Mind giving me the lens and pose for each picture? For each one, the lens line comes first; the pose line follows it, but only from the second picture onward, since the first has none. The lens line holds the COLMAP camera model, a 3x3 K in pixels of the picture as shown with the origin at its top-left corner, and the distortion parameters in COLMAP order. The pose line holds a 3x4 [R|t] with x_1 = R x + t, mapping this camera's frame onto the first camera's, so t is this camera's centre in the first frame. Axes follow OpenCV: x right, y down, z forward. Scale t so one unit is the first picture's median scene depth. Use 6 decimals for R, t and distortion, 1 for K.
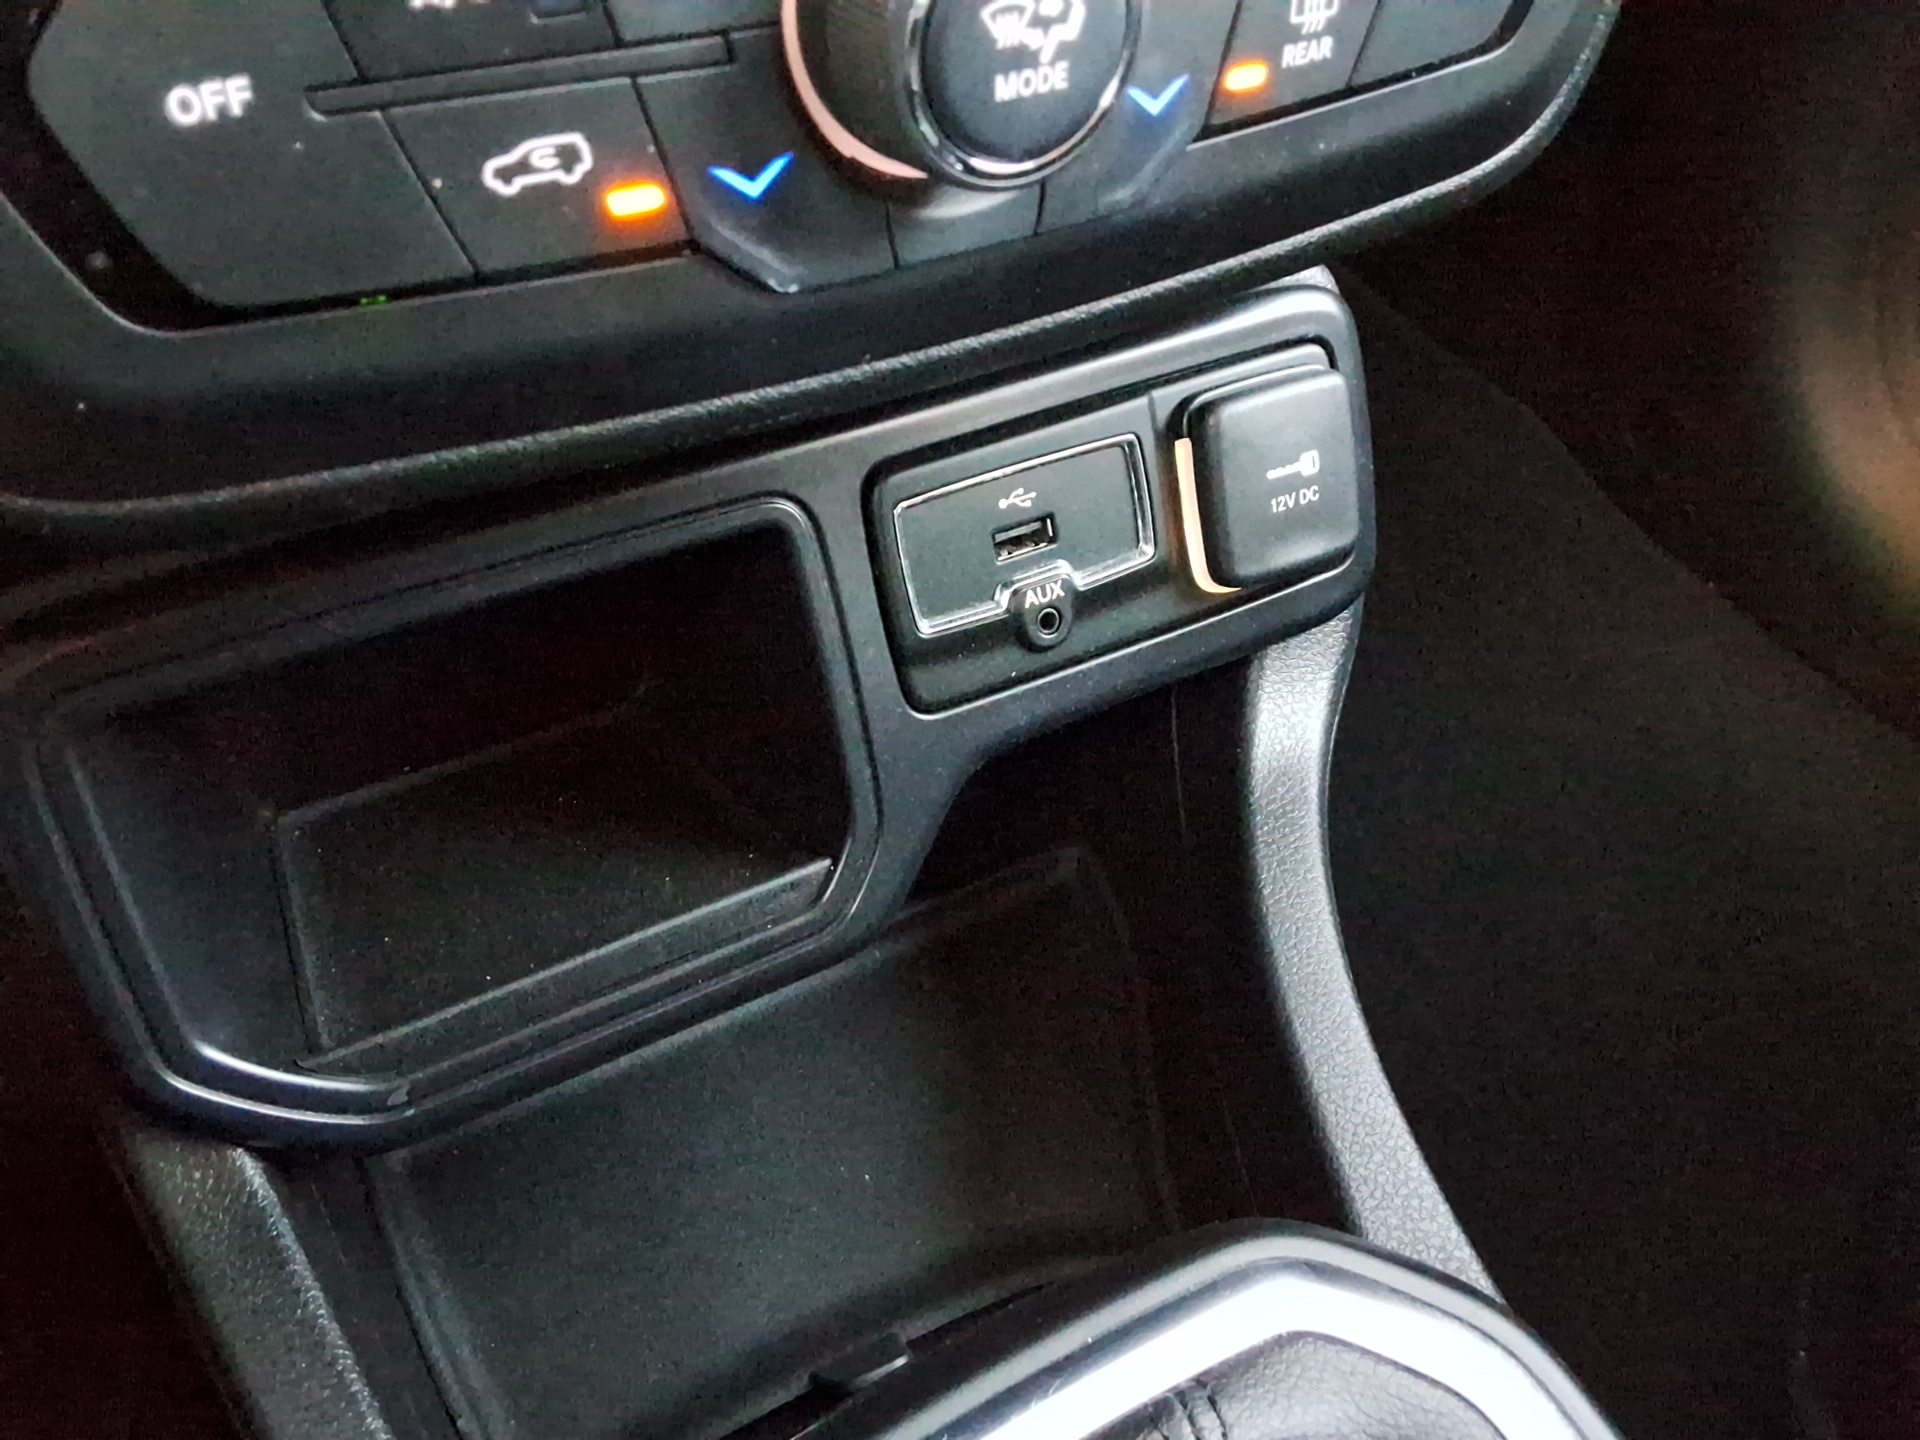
lens RADIAL K [[1547.8, 0, 972.7], [0, 1547.8, 701.9], [0, 0, 1]] dist [0.111244, -0.167019]
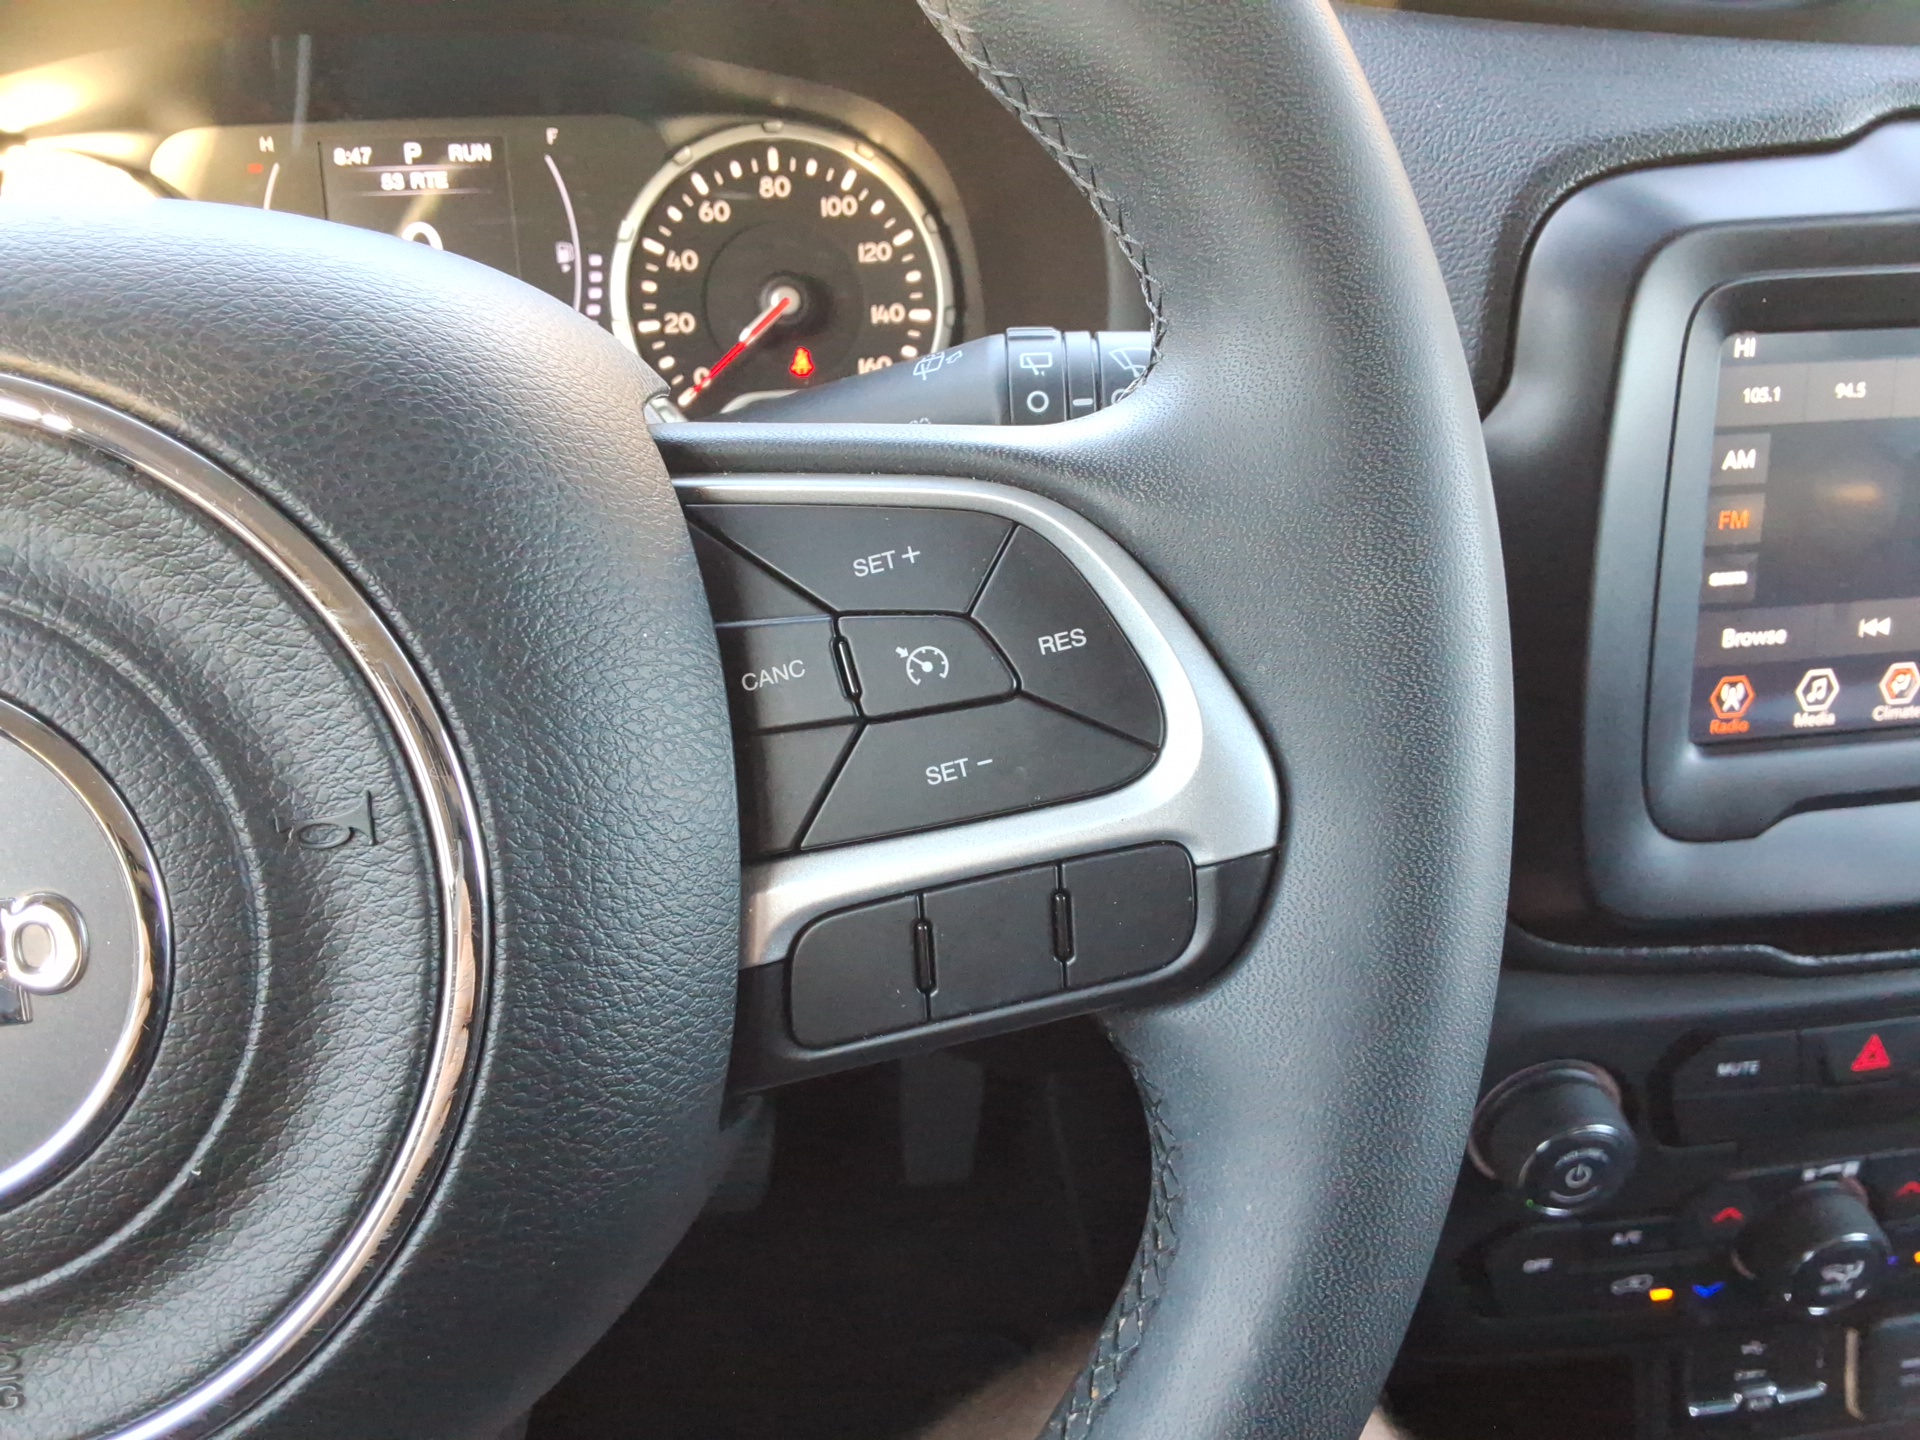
lens RADIAL K [[1562.3, 0, 960.0], [0, 1562.3, 720.0], [0, 0, 1]] dist [0.095938, -0.173662]
pose [[0.932208, 0.160775, -0.324254, -0.383854], [-0.223570, 0.960348, -0.166580, -0.346391], [0.284614, 0.227781, 0.931188, -1.252042]]
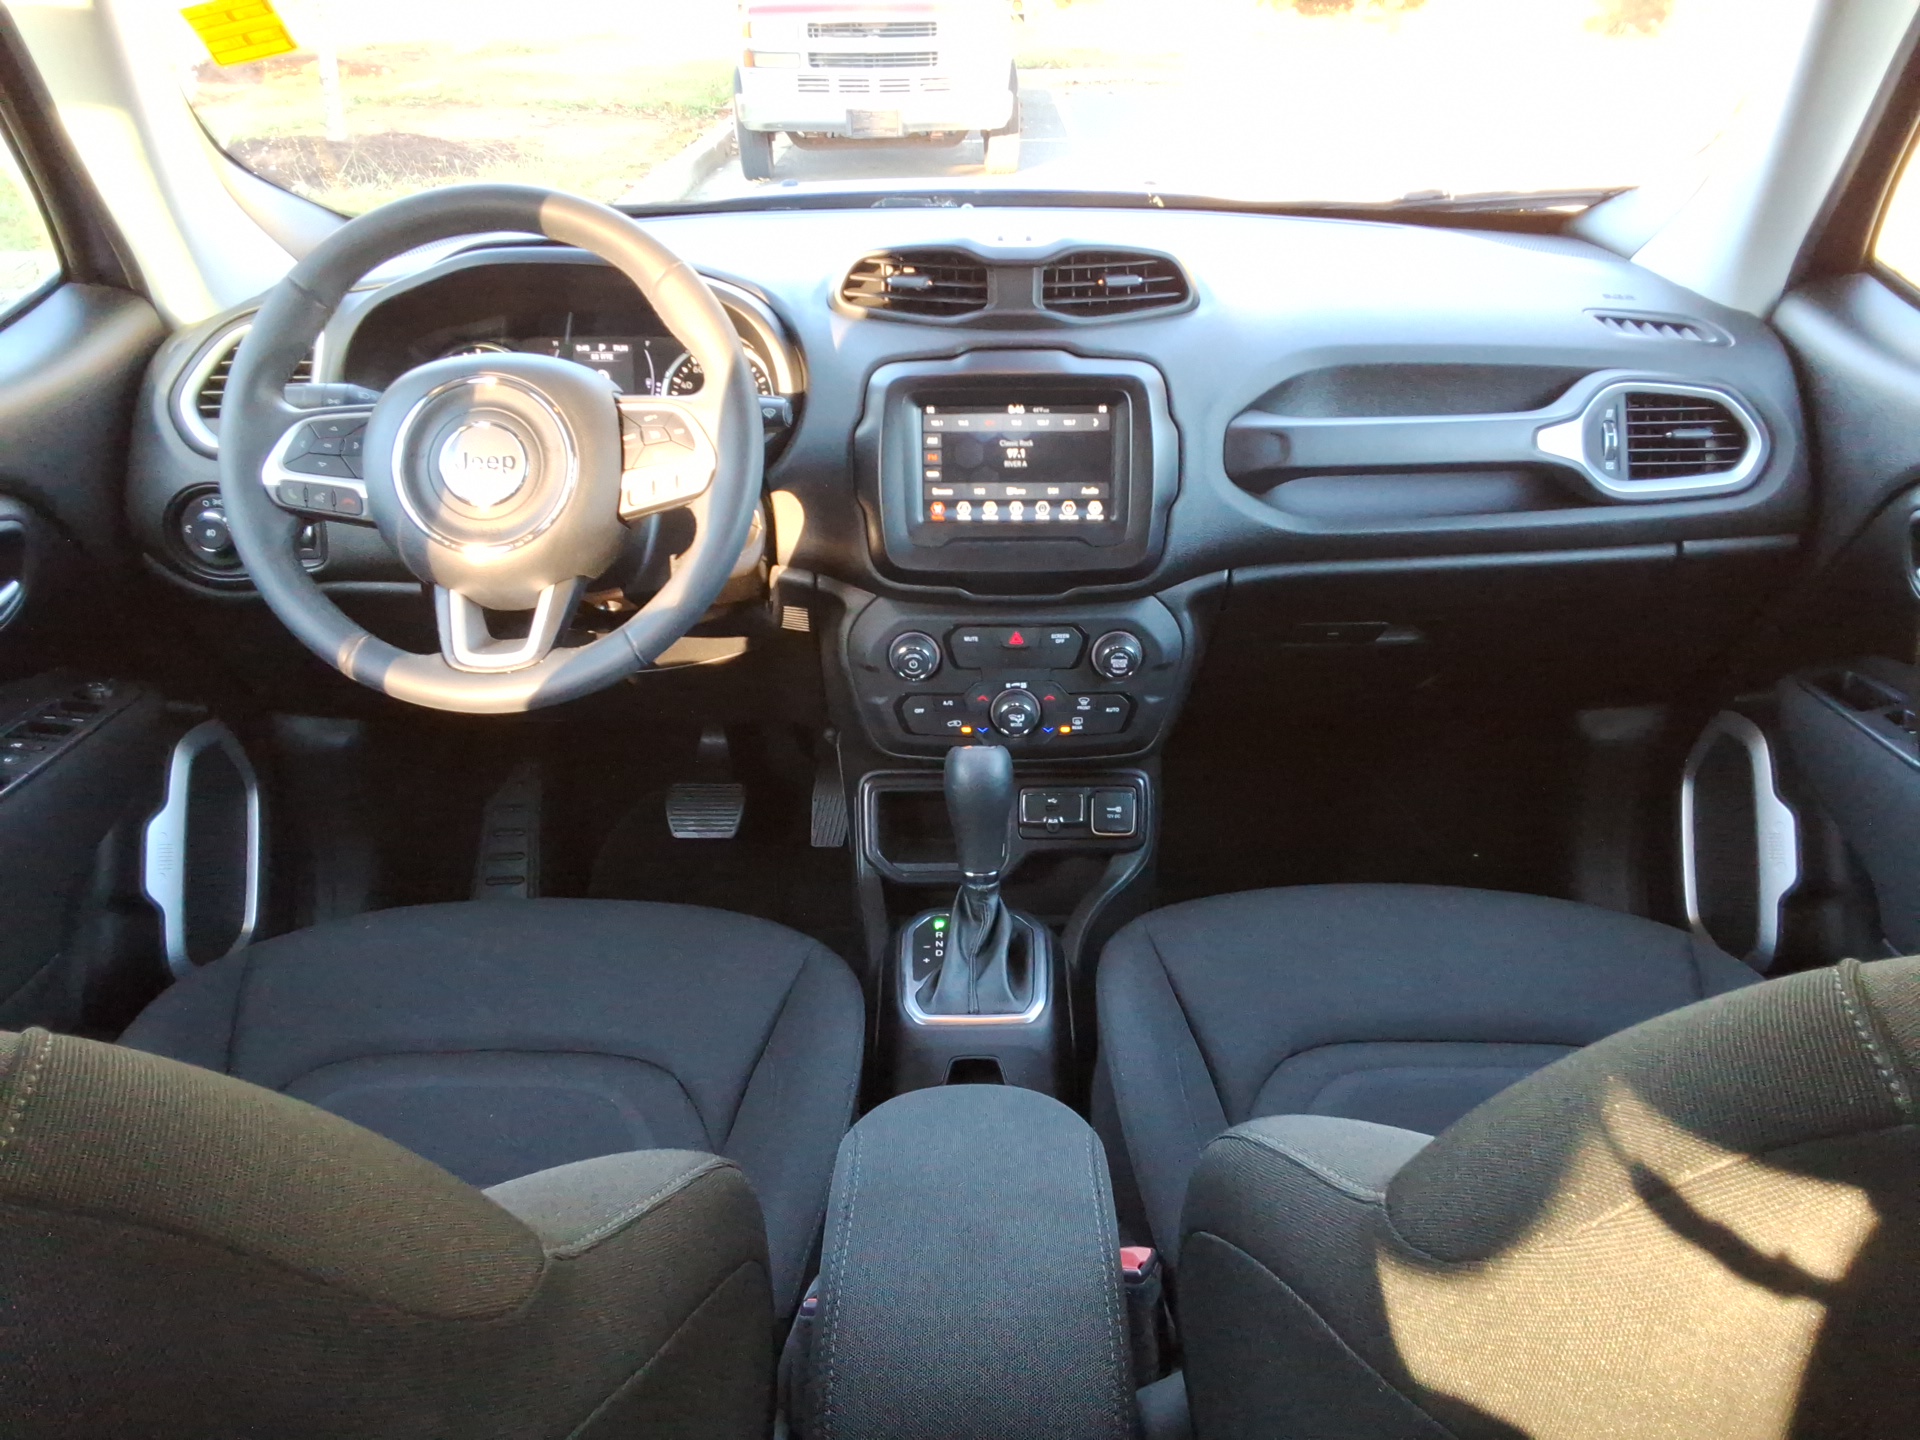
lens RADIAL K [[1547.8, 0, 972.7], [0, 1547.8, 701.9], [0, 0, 1]] dist [0.111244, -0.167019]
pose [[0.870984, 0.169686, -0.461079, 2.116109], [-0.309250, 0.918579, -0.246122, 0.906786], [0.381774, 0.356957, 0.852543, -3.535751]]
